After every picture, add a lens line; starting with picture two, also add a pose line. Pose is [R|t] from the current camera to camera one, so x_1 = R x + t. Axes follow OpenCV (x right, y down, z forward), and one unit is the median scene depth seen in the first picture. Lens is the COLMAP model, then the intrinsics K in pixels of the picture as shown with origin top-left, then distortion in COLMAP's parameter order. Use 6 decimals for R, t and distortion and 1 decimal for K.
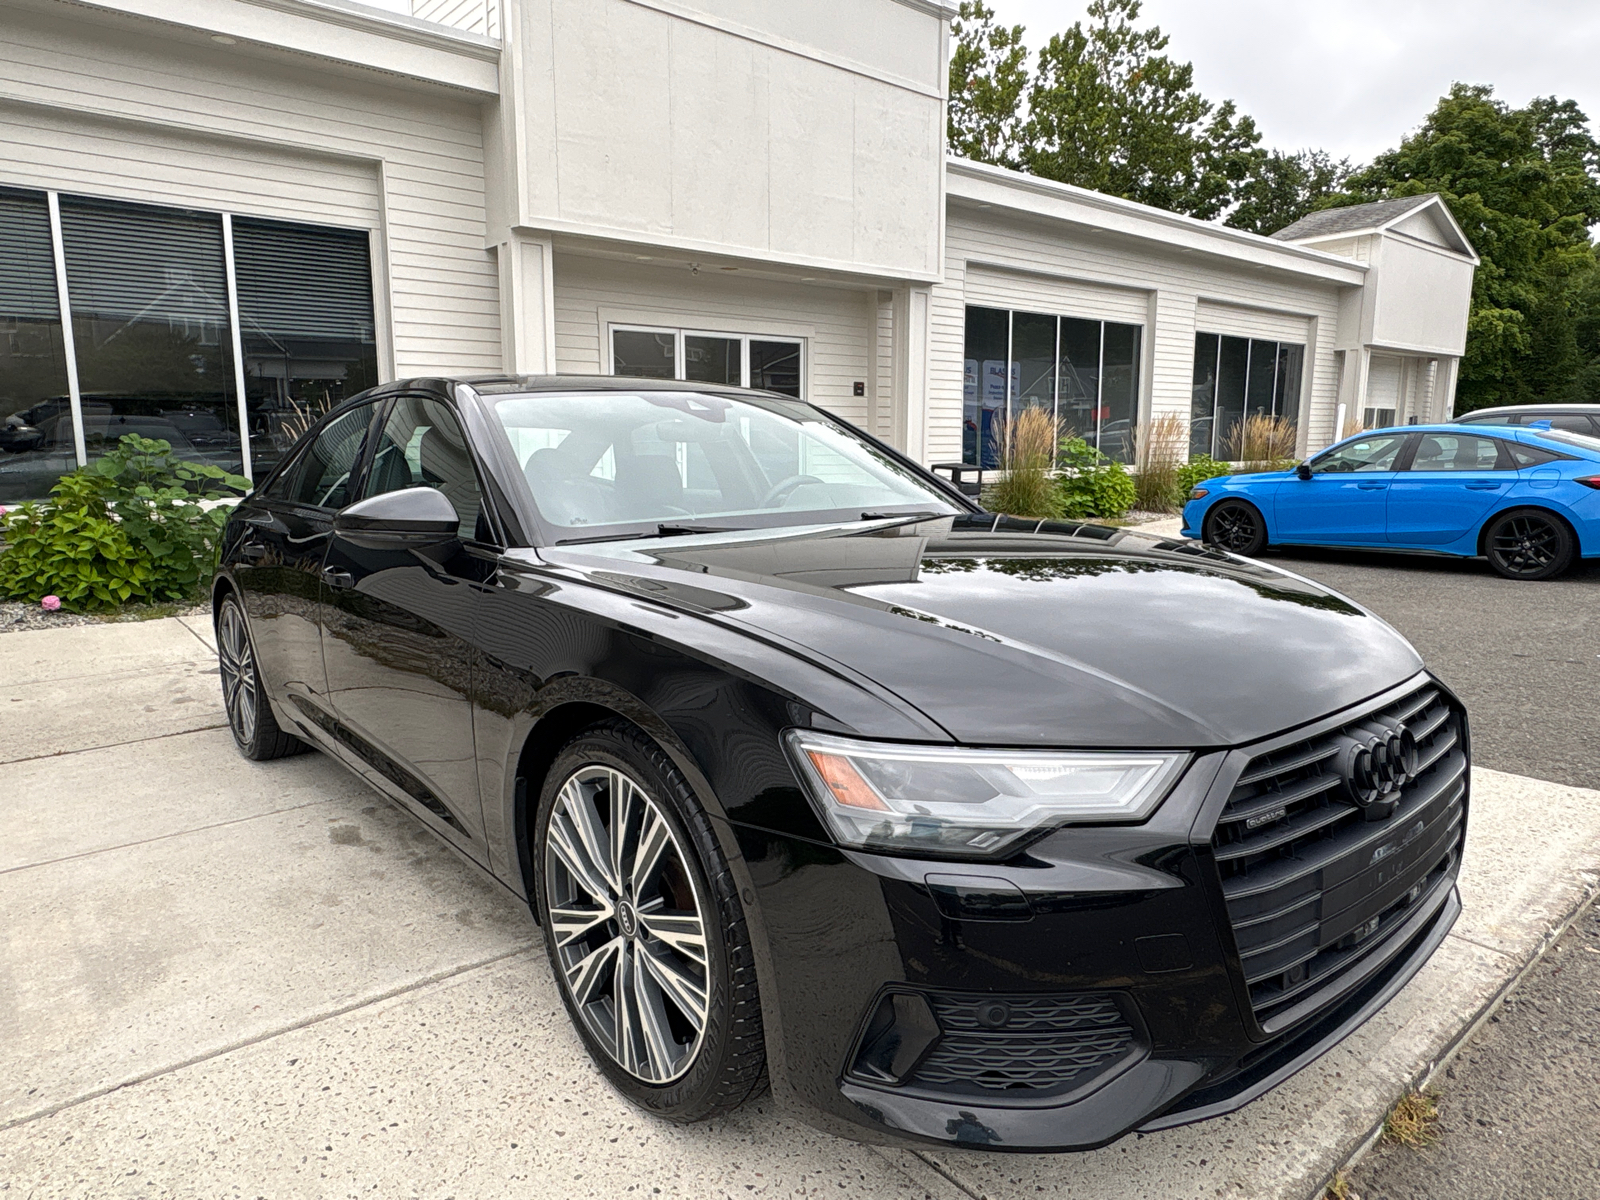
lens RADIAL K [[1010.3, 0, 792.9], [0, 1010.3, 601.0], [0, 0, 1]] dist [-0.003888, 0.005135]
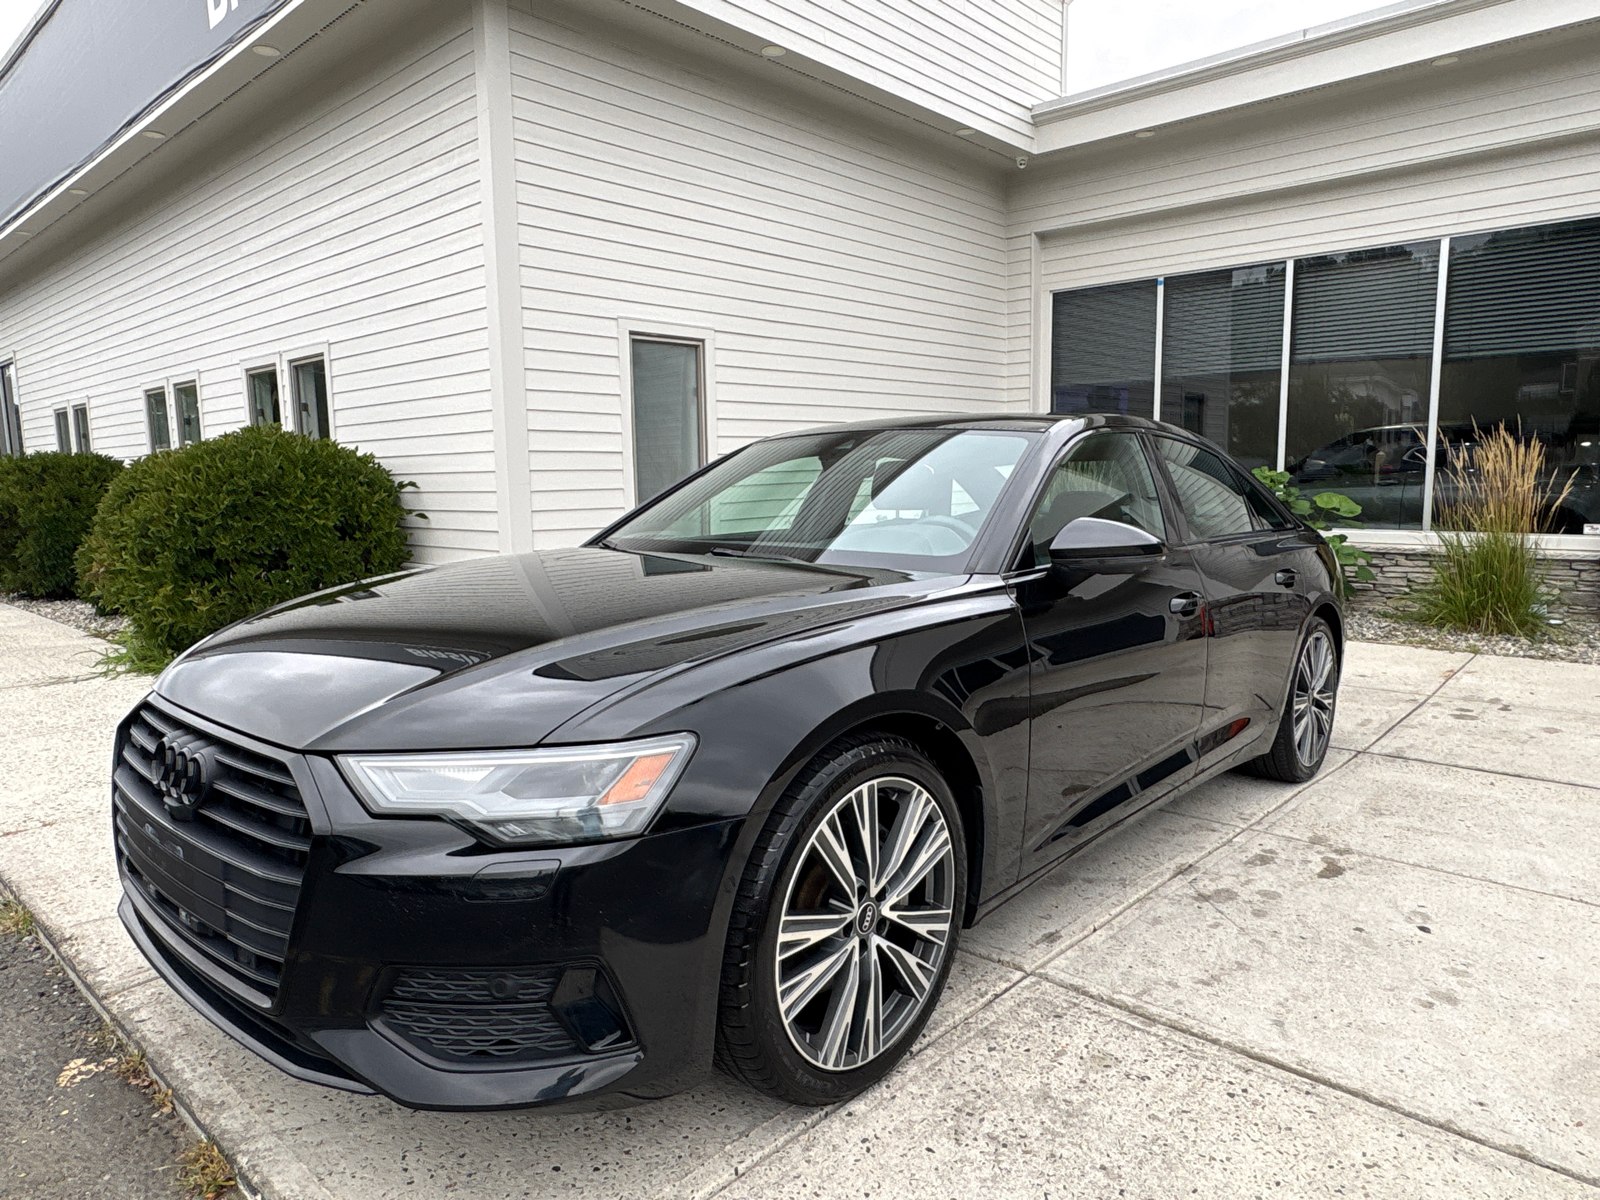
lens RADIAL K [[1010.3, 0, 788.9], [0, 1010.3, 594.2], [0, 0, 1]] dist [-0.003888, 0.005135]
pose [[0.132267, 0.117678, -0.984204, 0.401249], [-0.150132, 0.983851, 0.097459, -0.056398], [0.979778, 0.134869, 0.147798, 0.335238]]
